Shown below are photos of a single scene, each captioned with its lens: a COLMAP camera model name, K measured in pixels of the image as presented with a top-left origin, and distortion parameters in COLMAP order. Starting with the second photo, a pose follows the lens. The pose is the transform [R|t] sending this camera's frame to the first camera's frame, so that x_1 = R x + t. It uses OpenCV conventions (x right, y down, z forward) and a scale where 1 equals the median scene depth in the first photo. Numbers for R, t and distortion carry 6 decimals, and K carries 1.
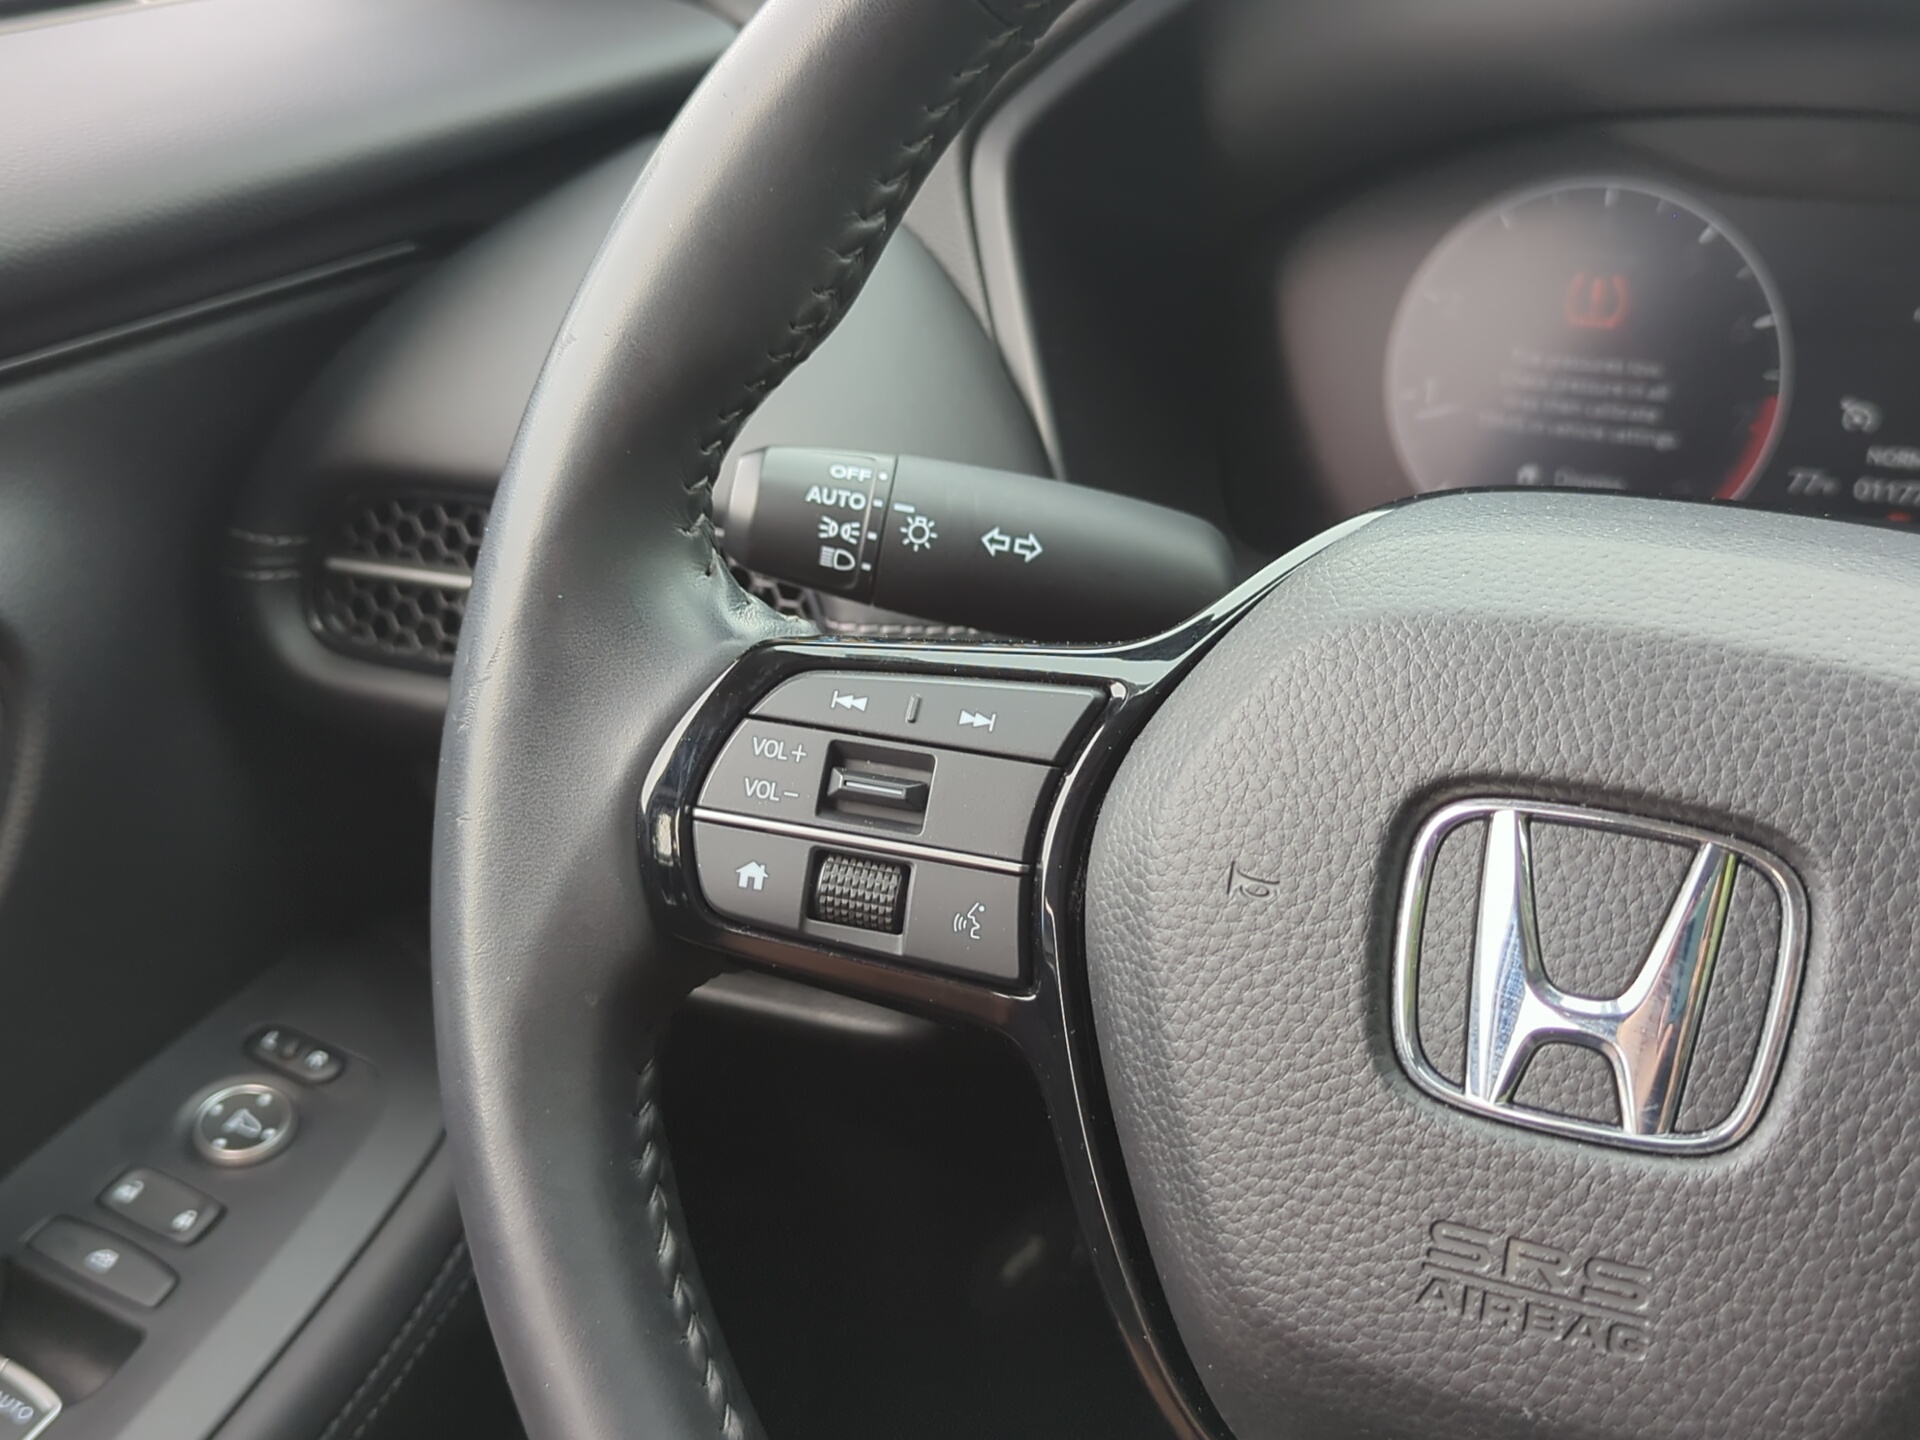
lens RADIAL K [[2543.0, 0, 989.9], [0, 2543.0, 658.9], [0, 0, 1]] dist [0.011223, 0.000000]
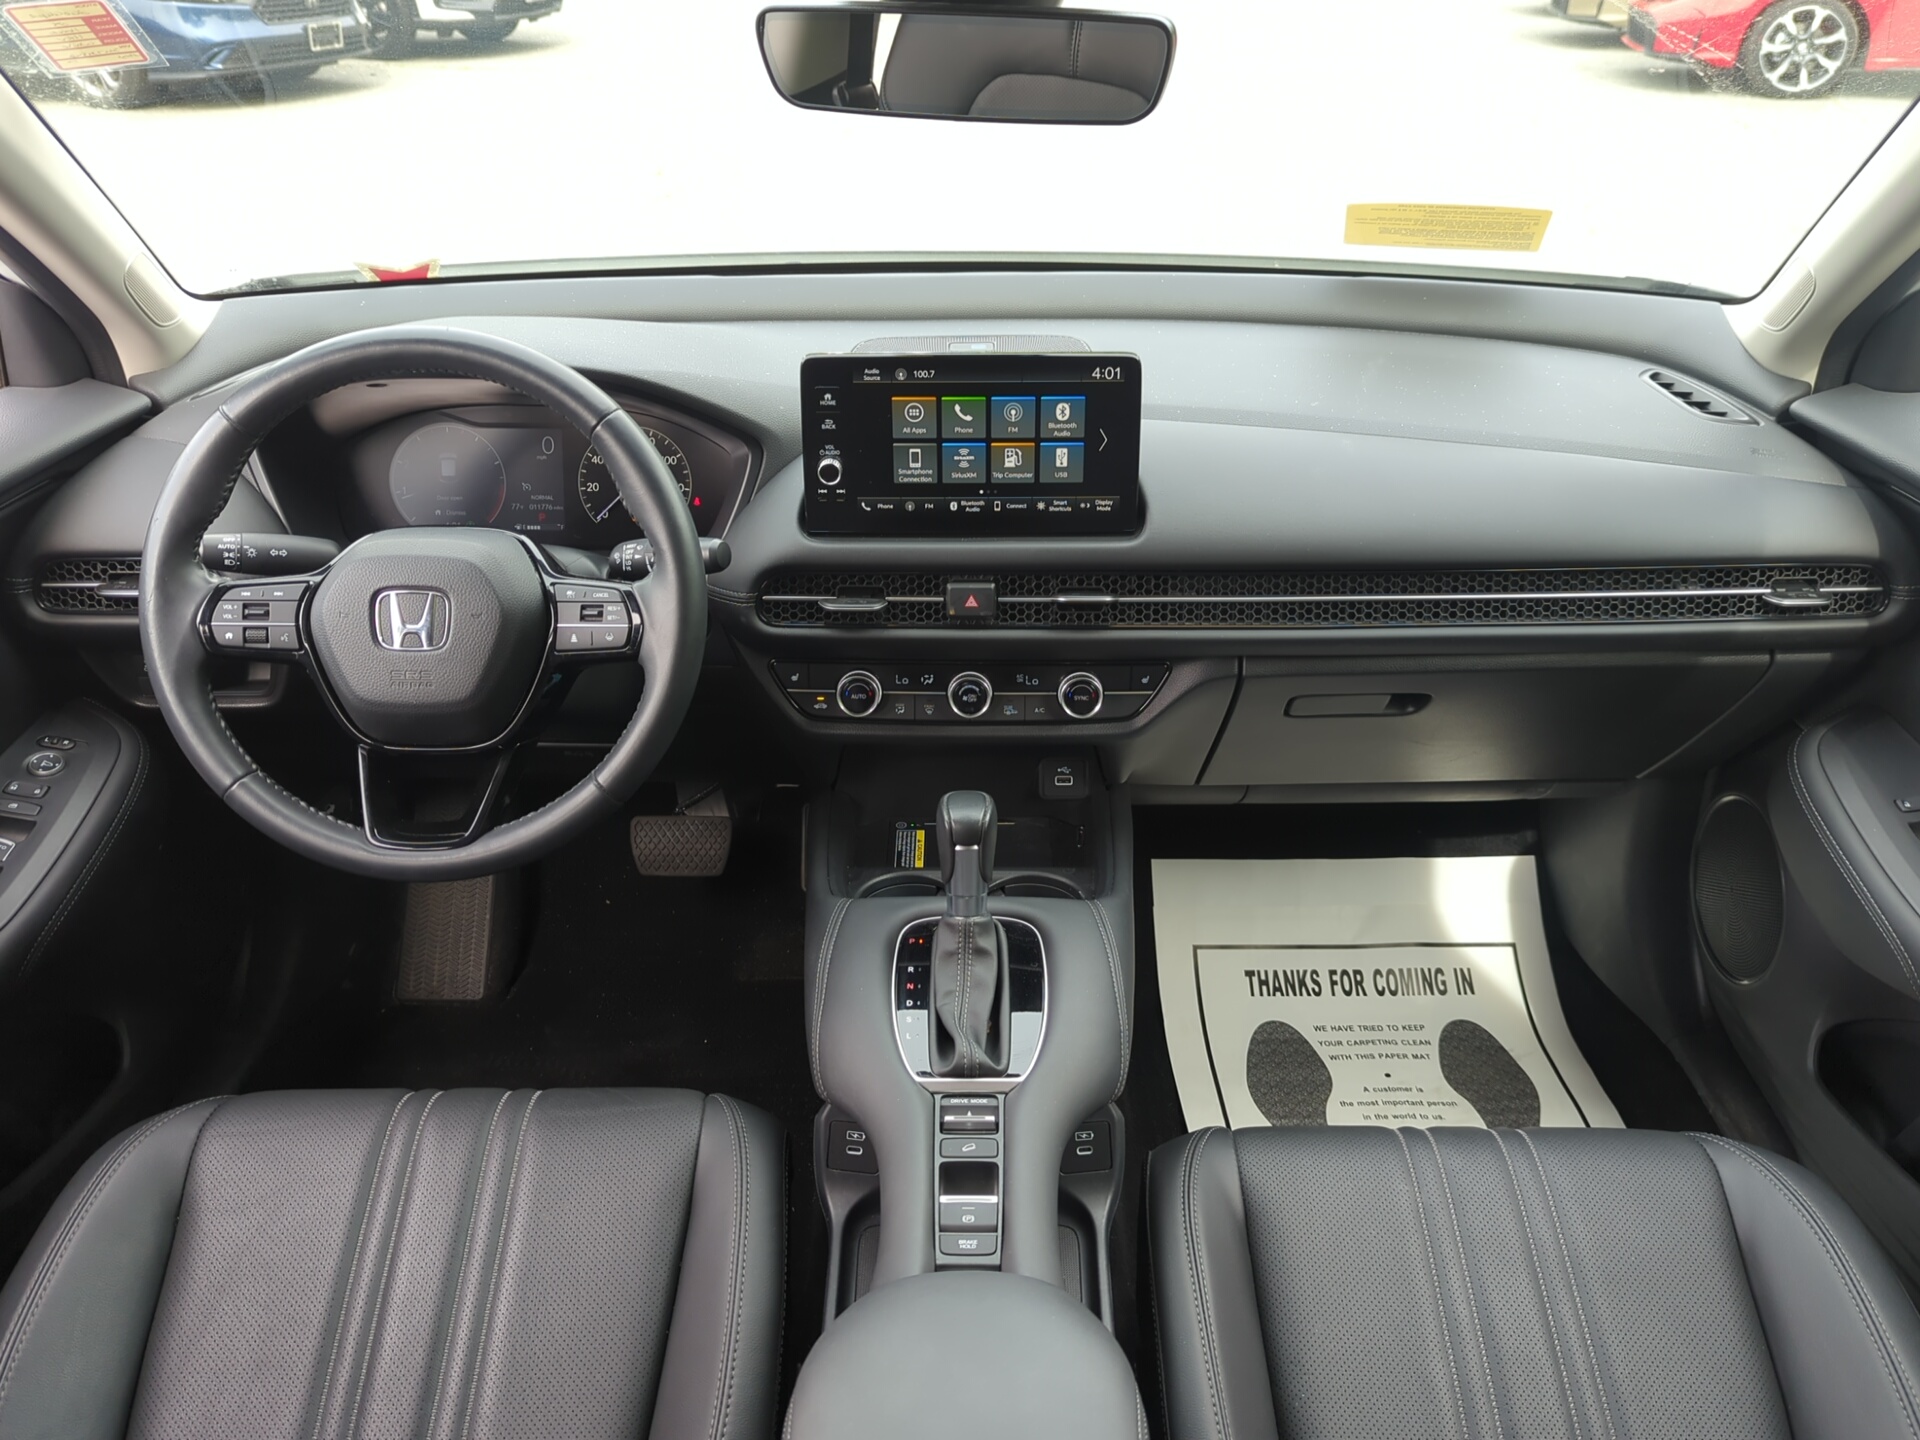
lens RADIAL K [[1552.2, 0, 989.9], [0, 1552.2, 698.5], [0, 0, 1]] dist [0.054626, -0.057714]
pose [[0.897694, -0.166913, 0.407781, -0.022674], [0.133816, 0.985036, 0.108611, 0.048126], [-0.419808, -0.042932, 0.906597, -1.316666]]
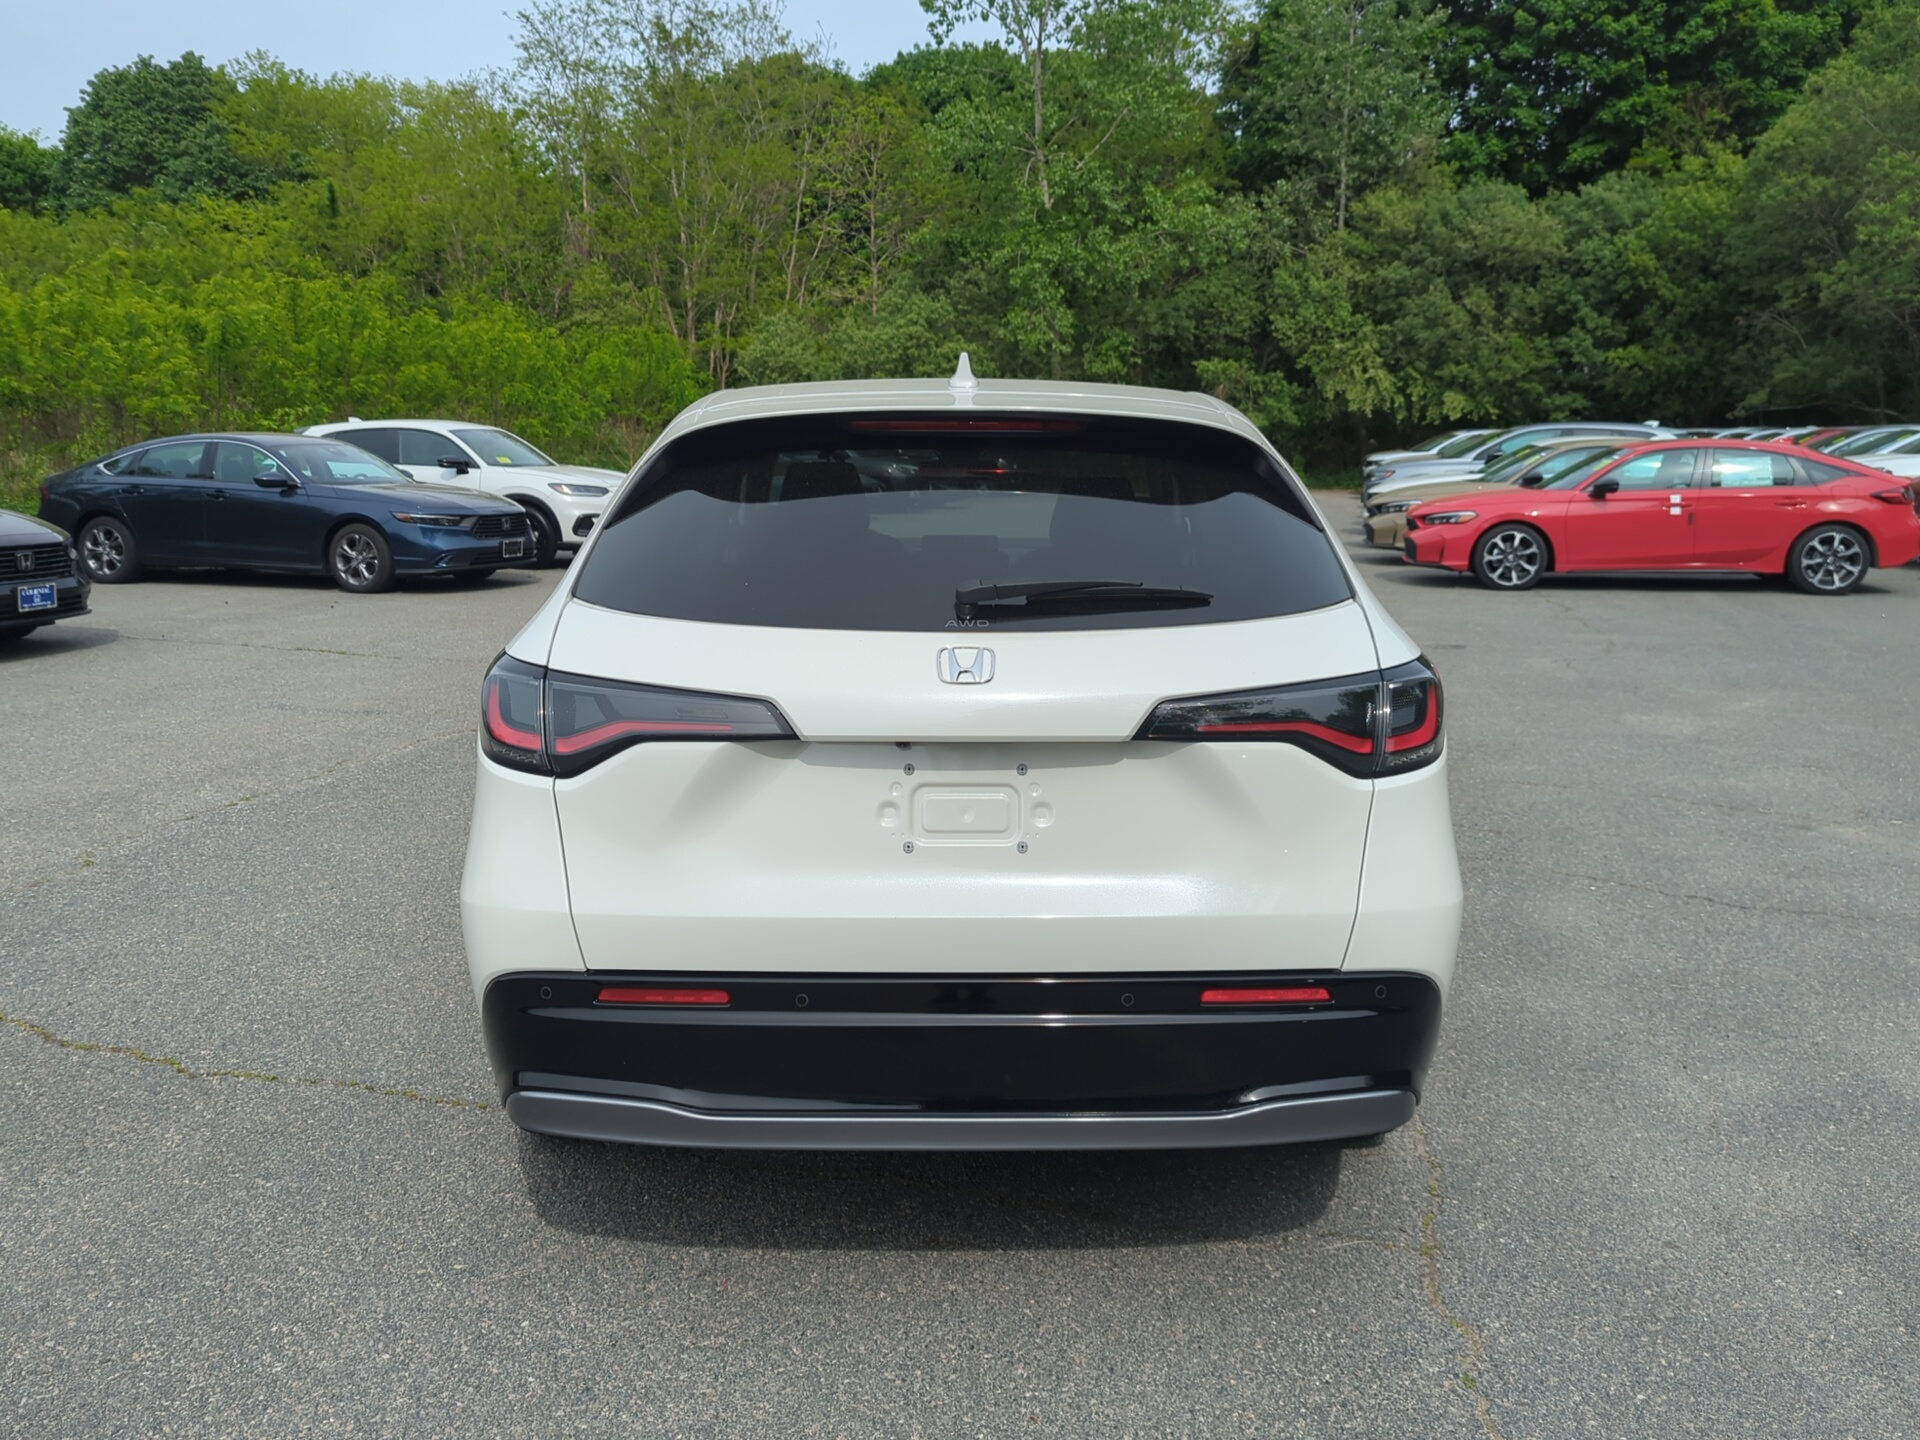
lens RADIAL K [[1552.2, 0, 974.4], [0, 1552.2, 702.7], [0, 0, 1]] dist [0.054626, -0.057714]
pose [[0.894683, -0.027584, 0.445850, -2.984323], [0.136898, 0.966997, -0.214887, 2.606369], [-0.425208, 0.253291, 0.868931, -6.833530]]
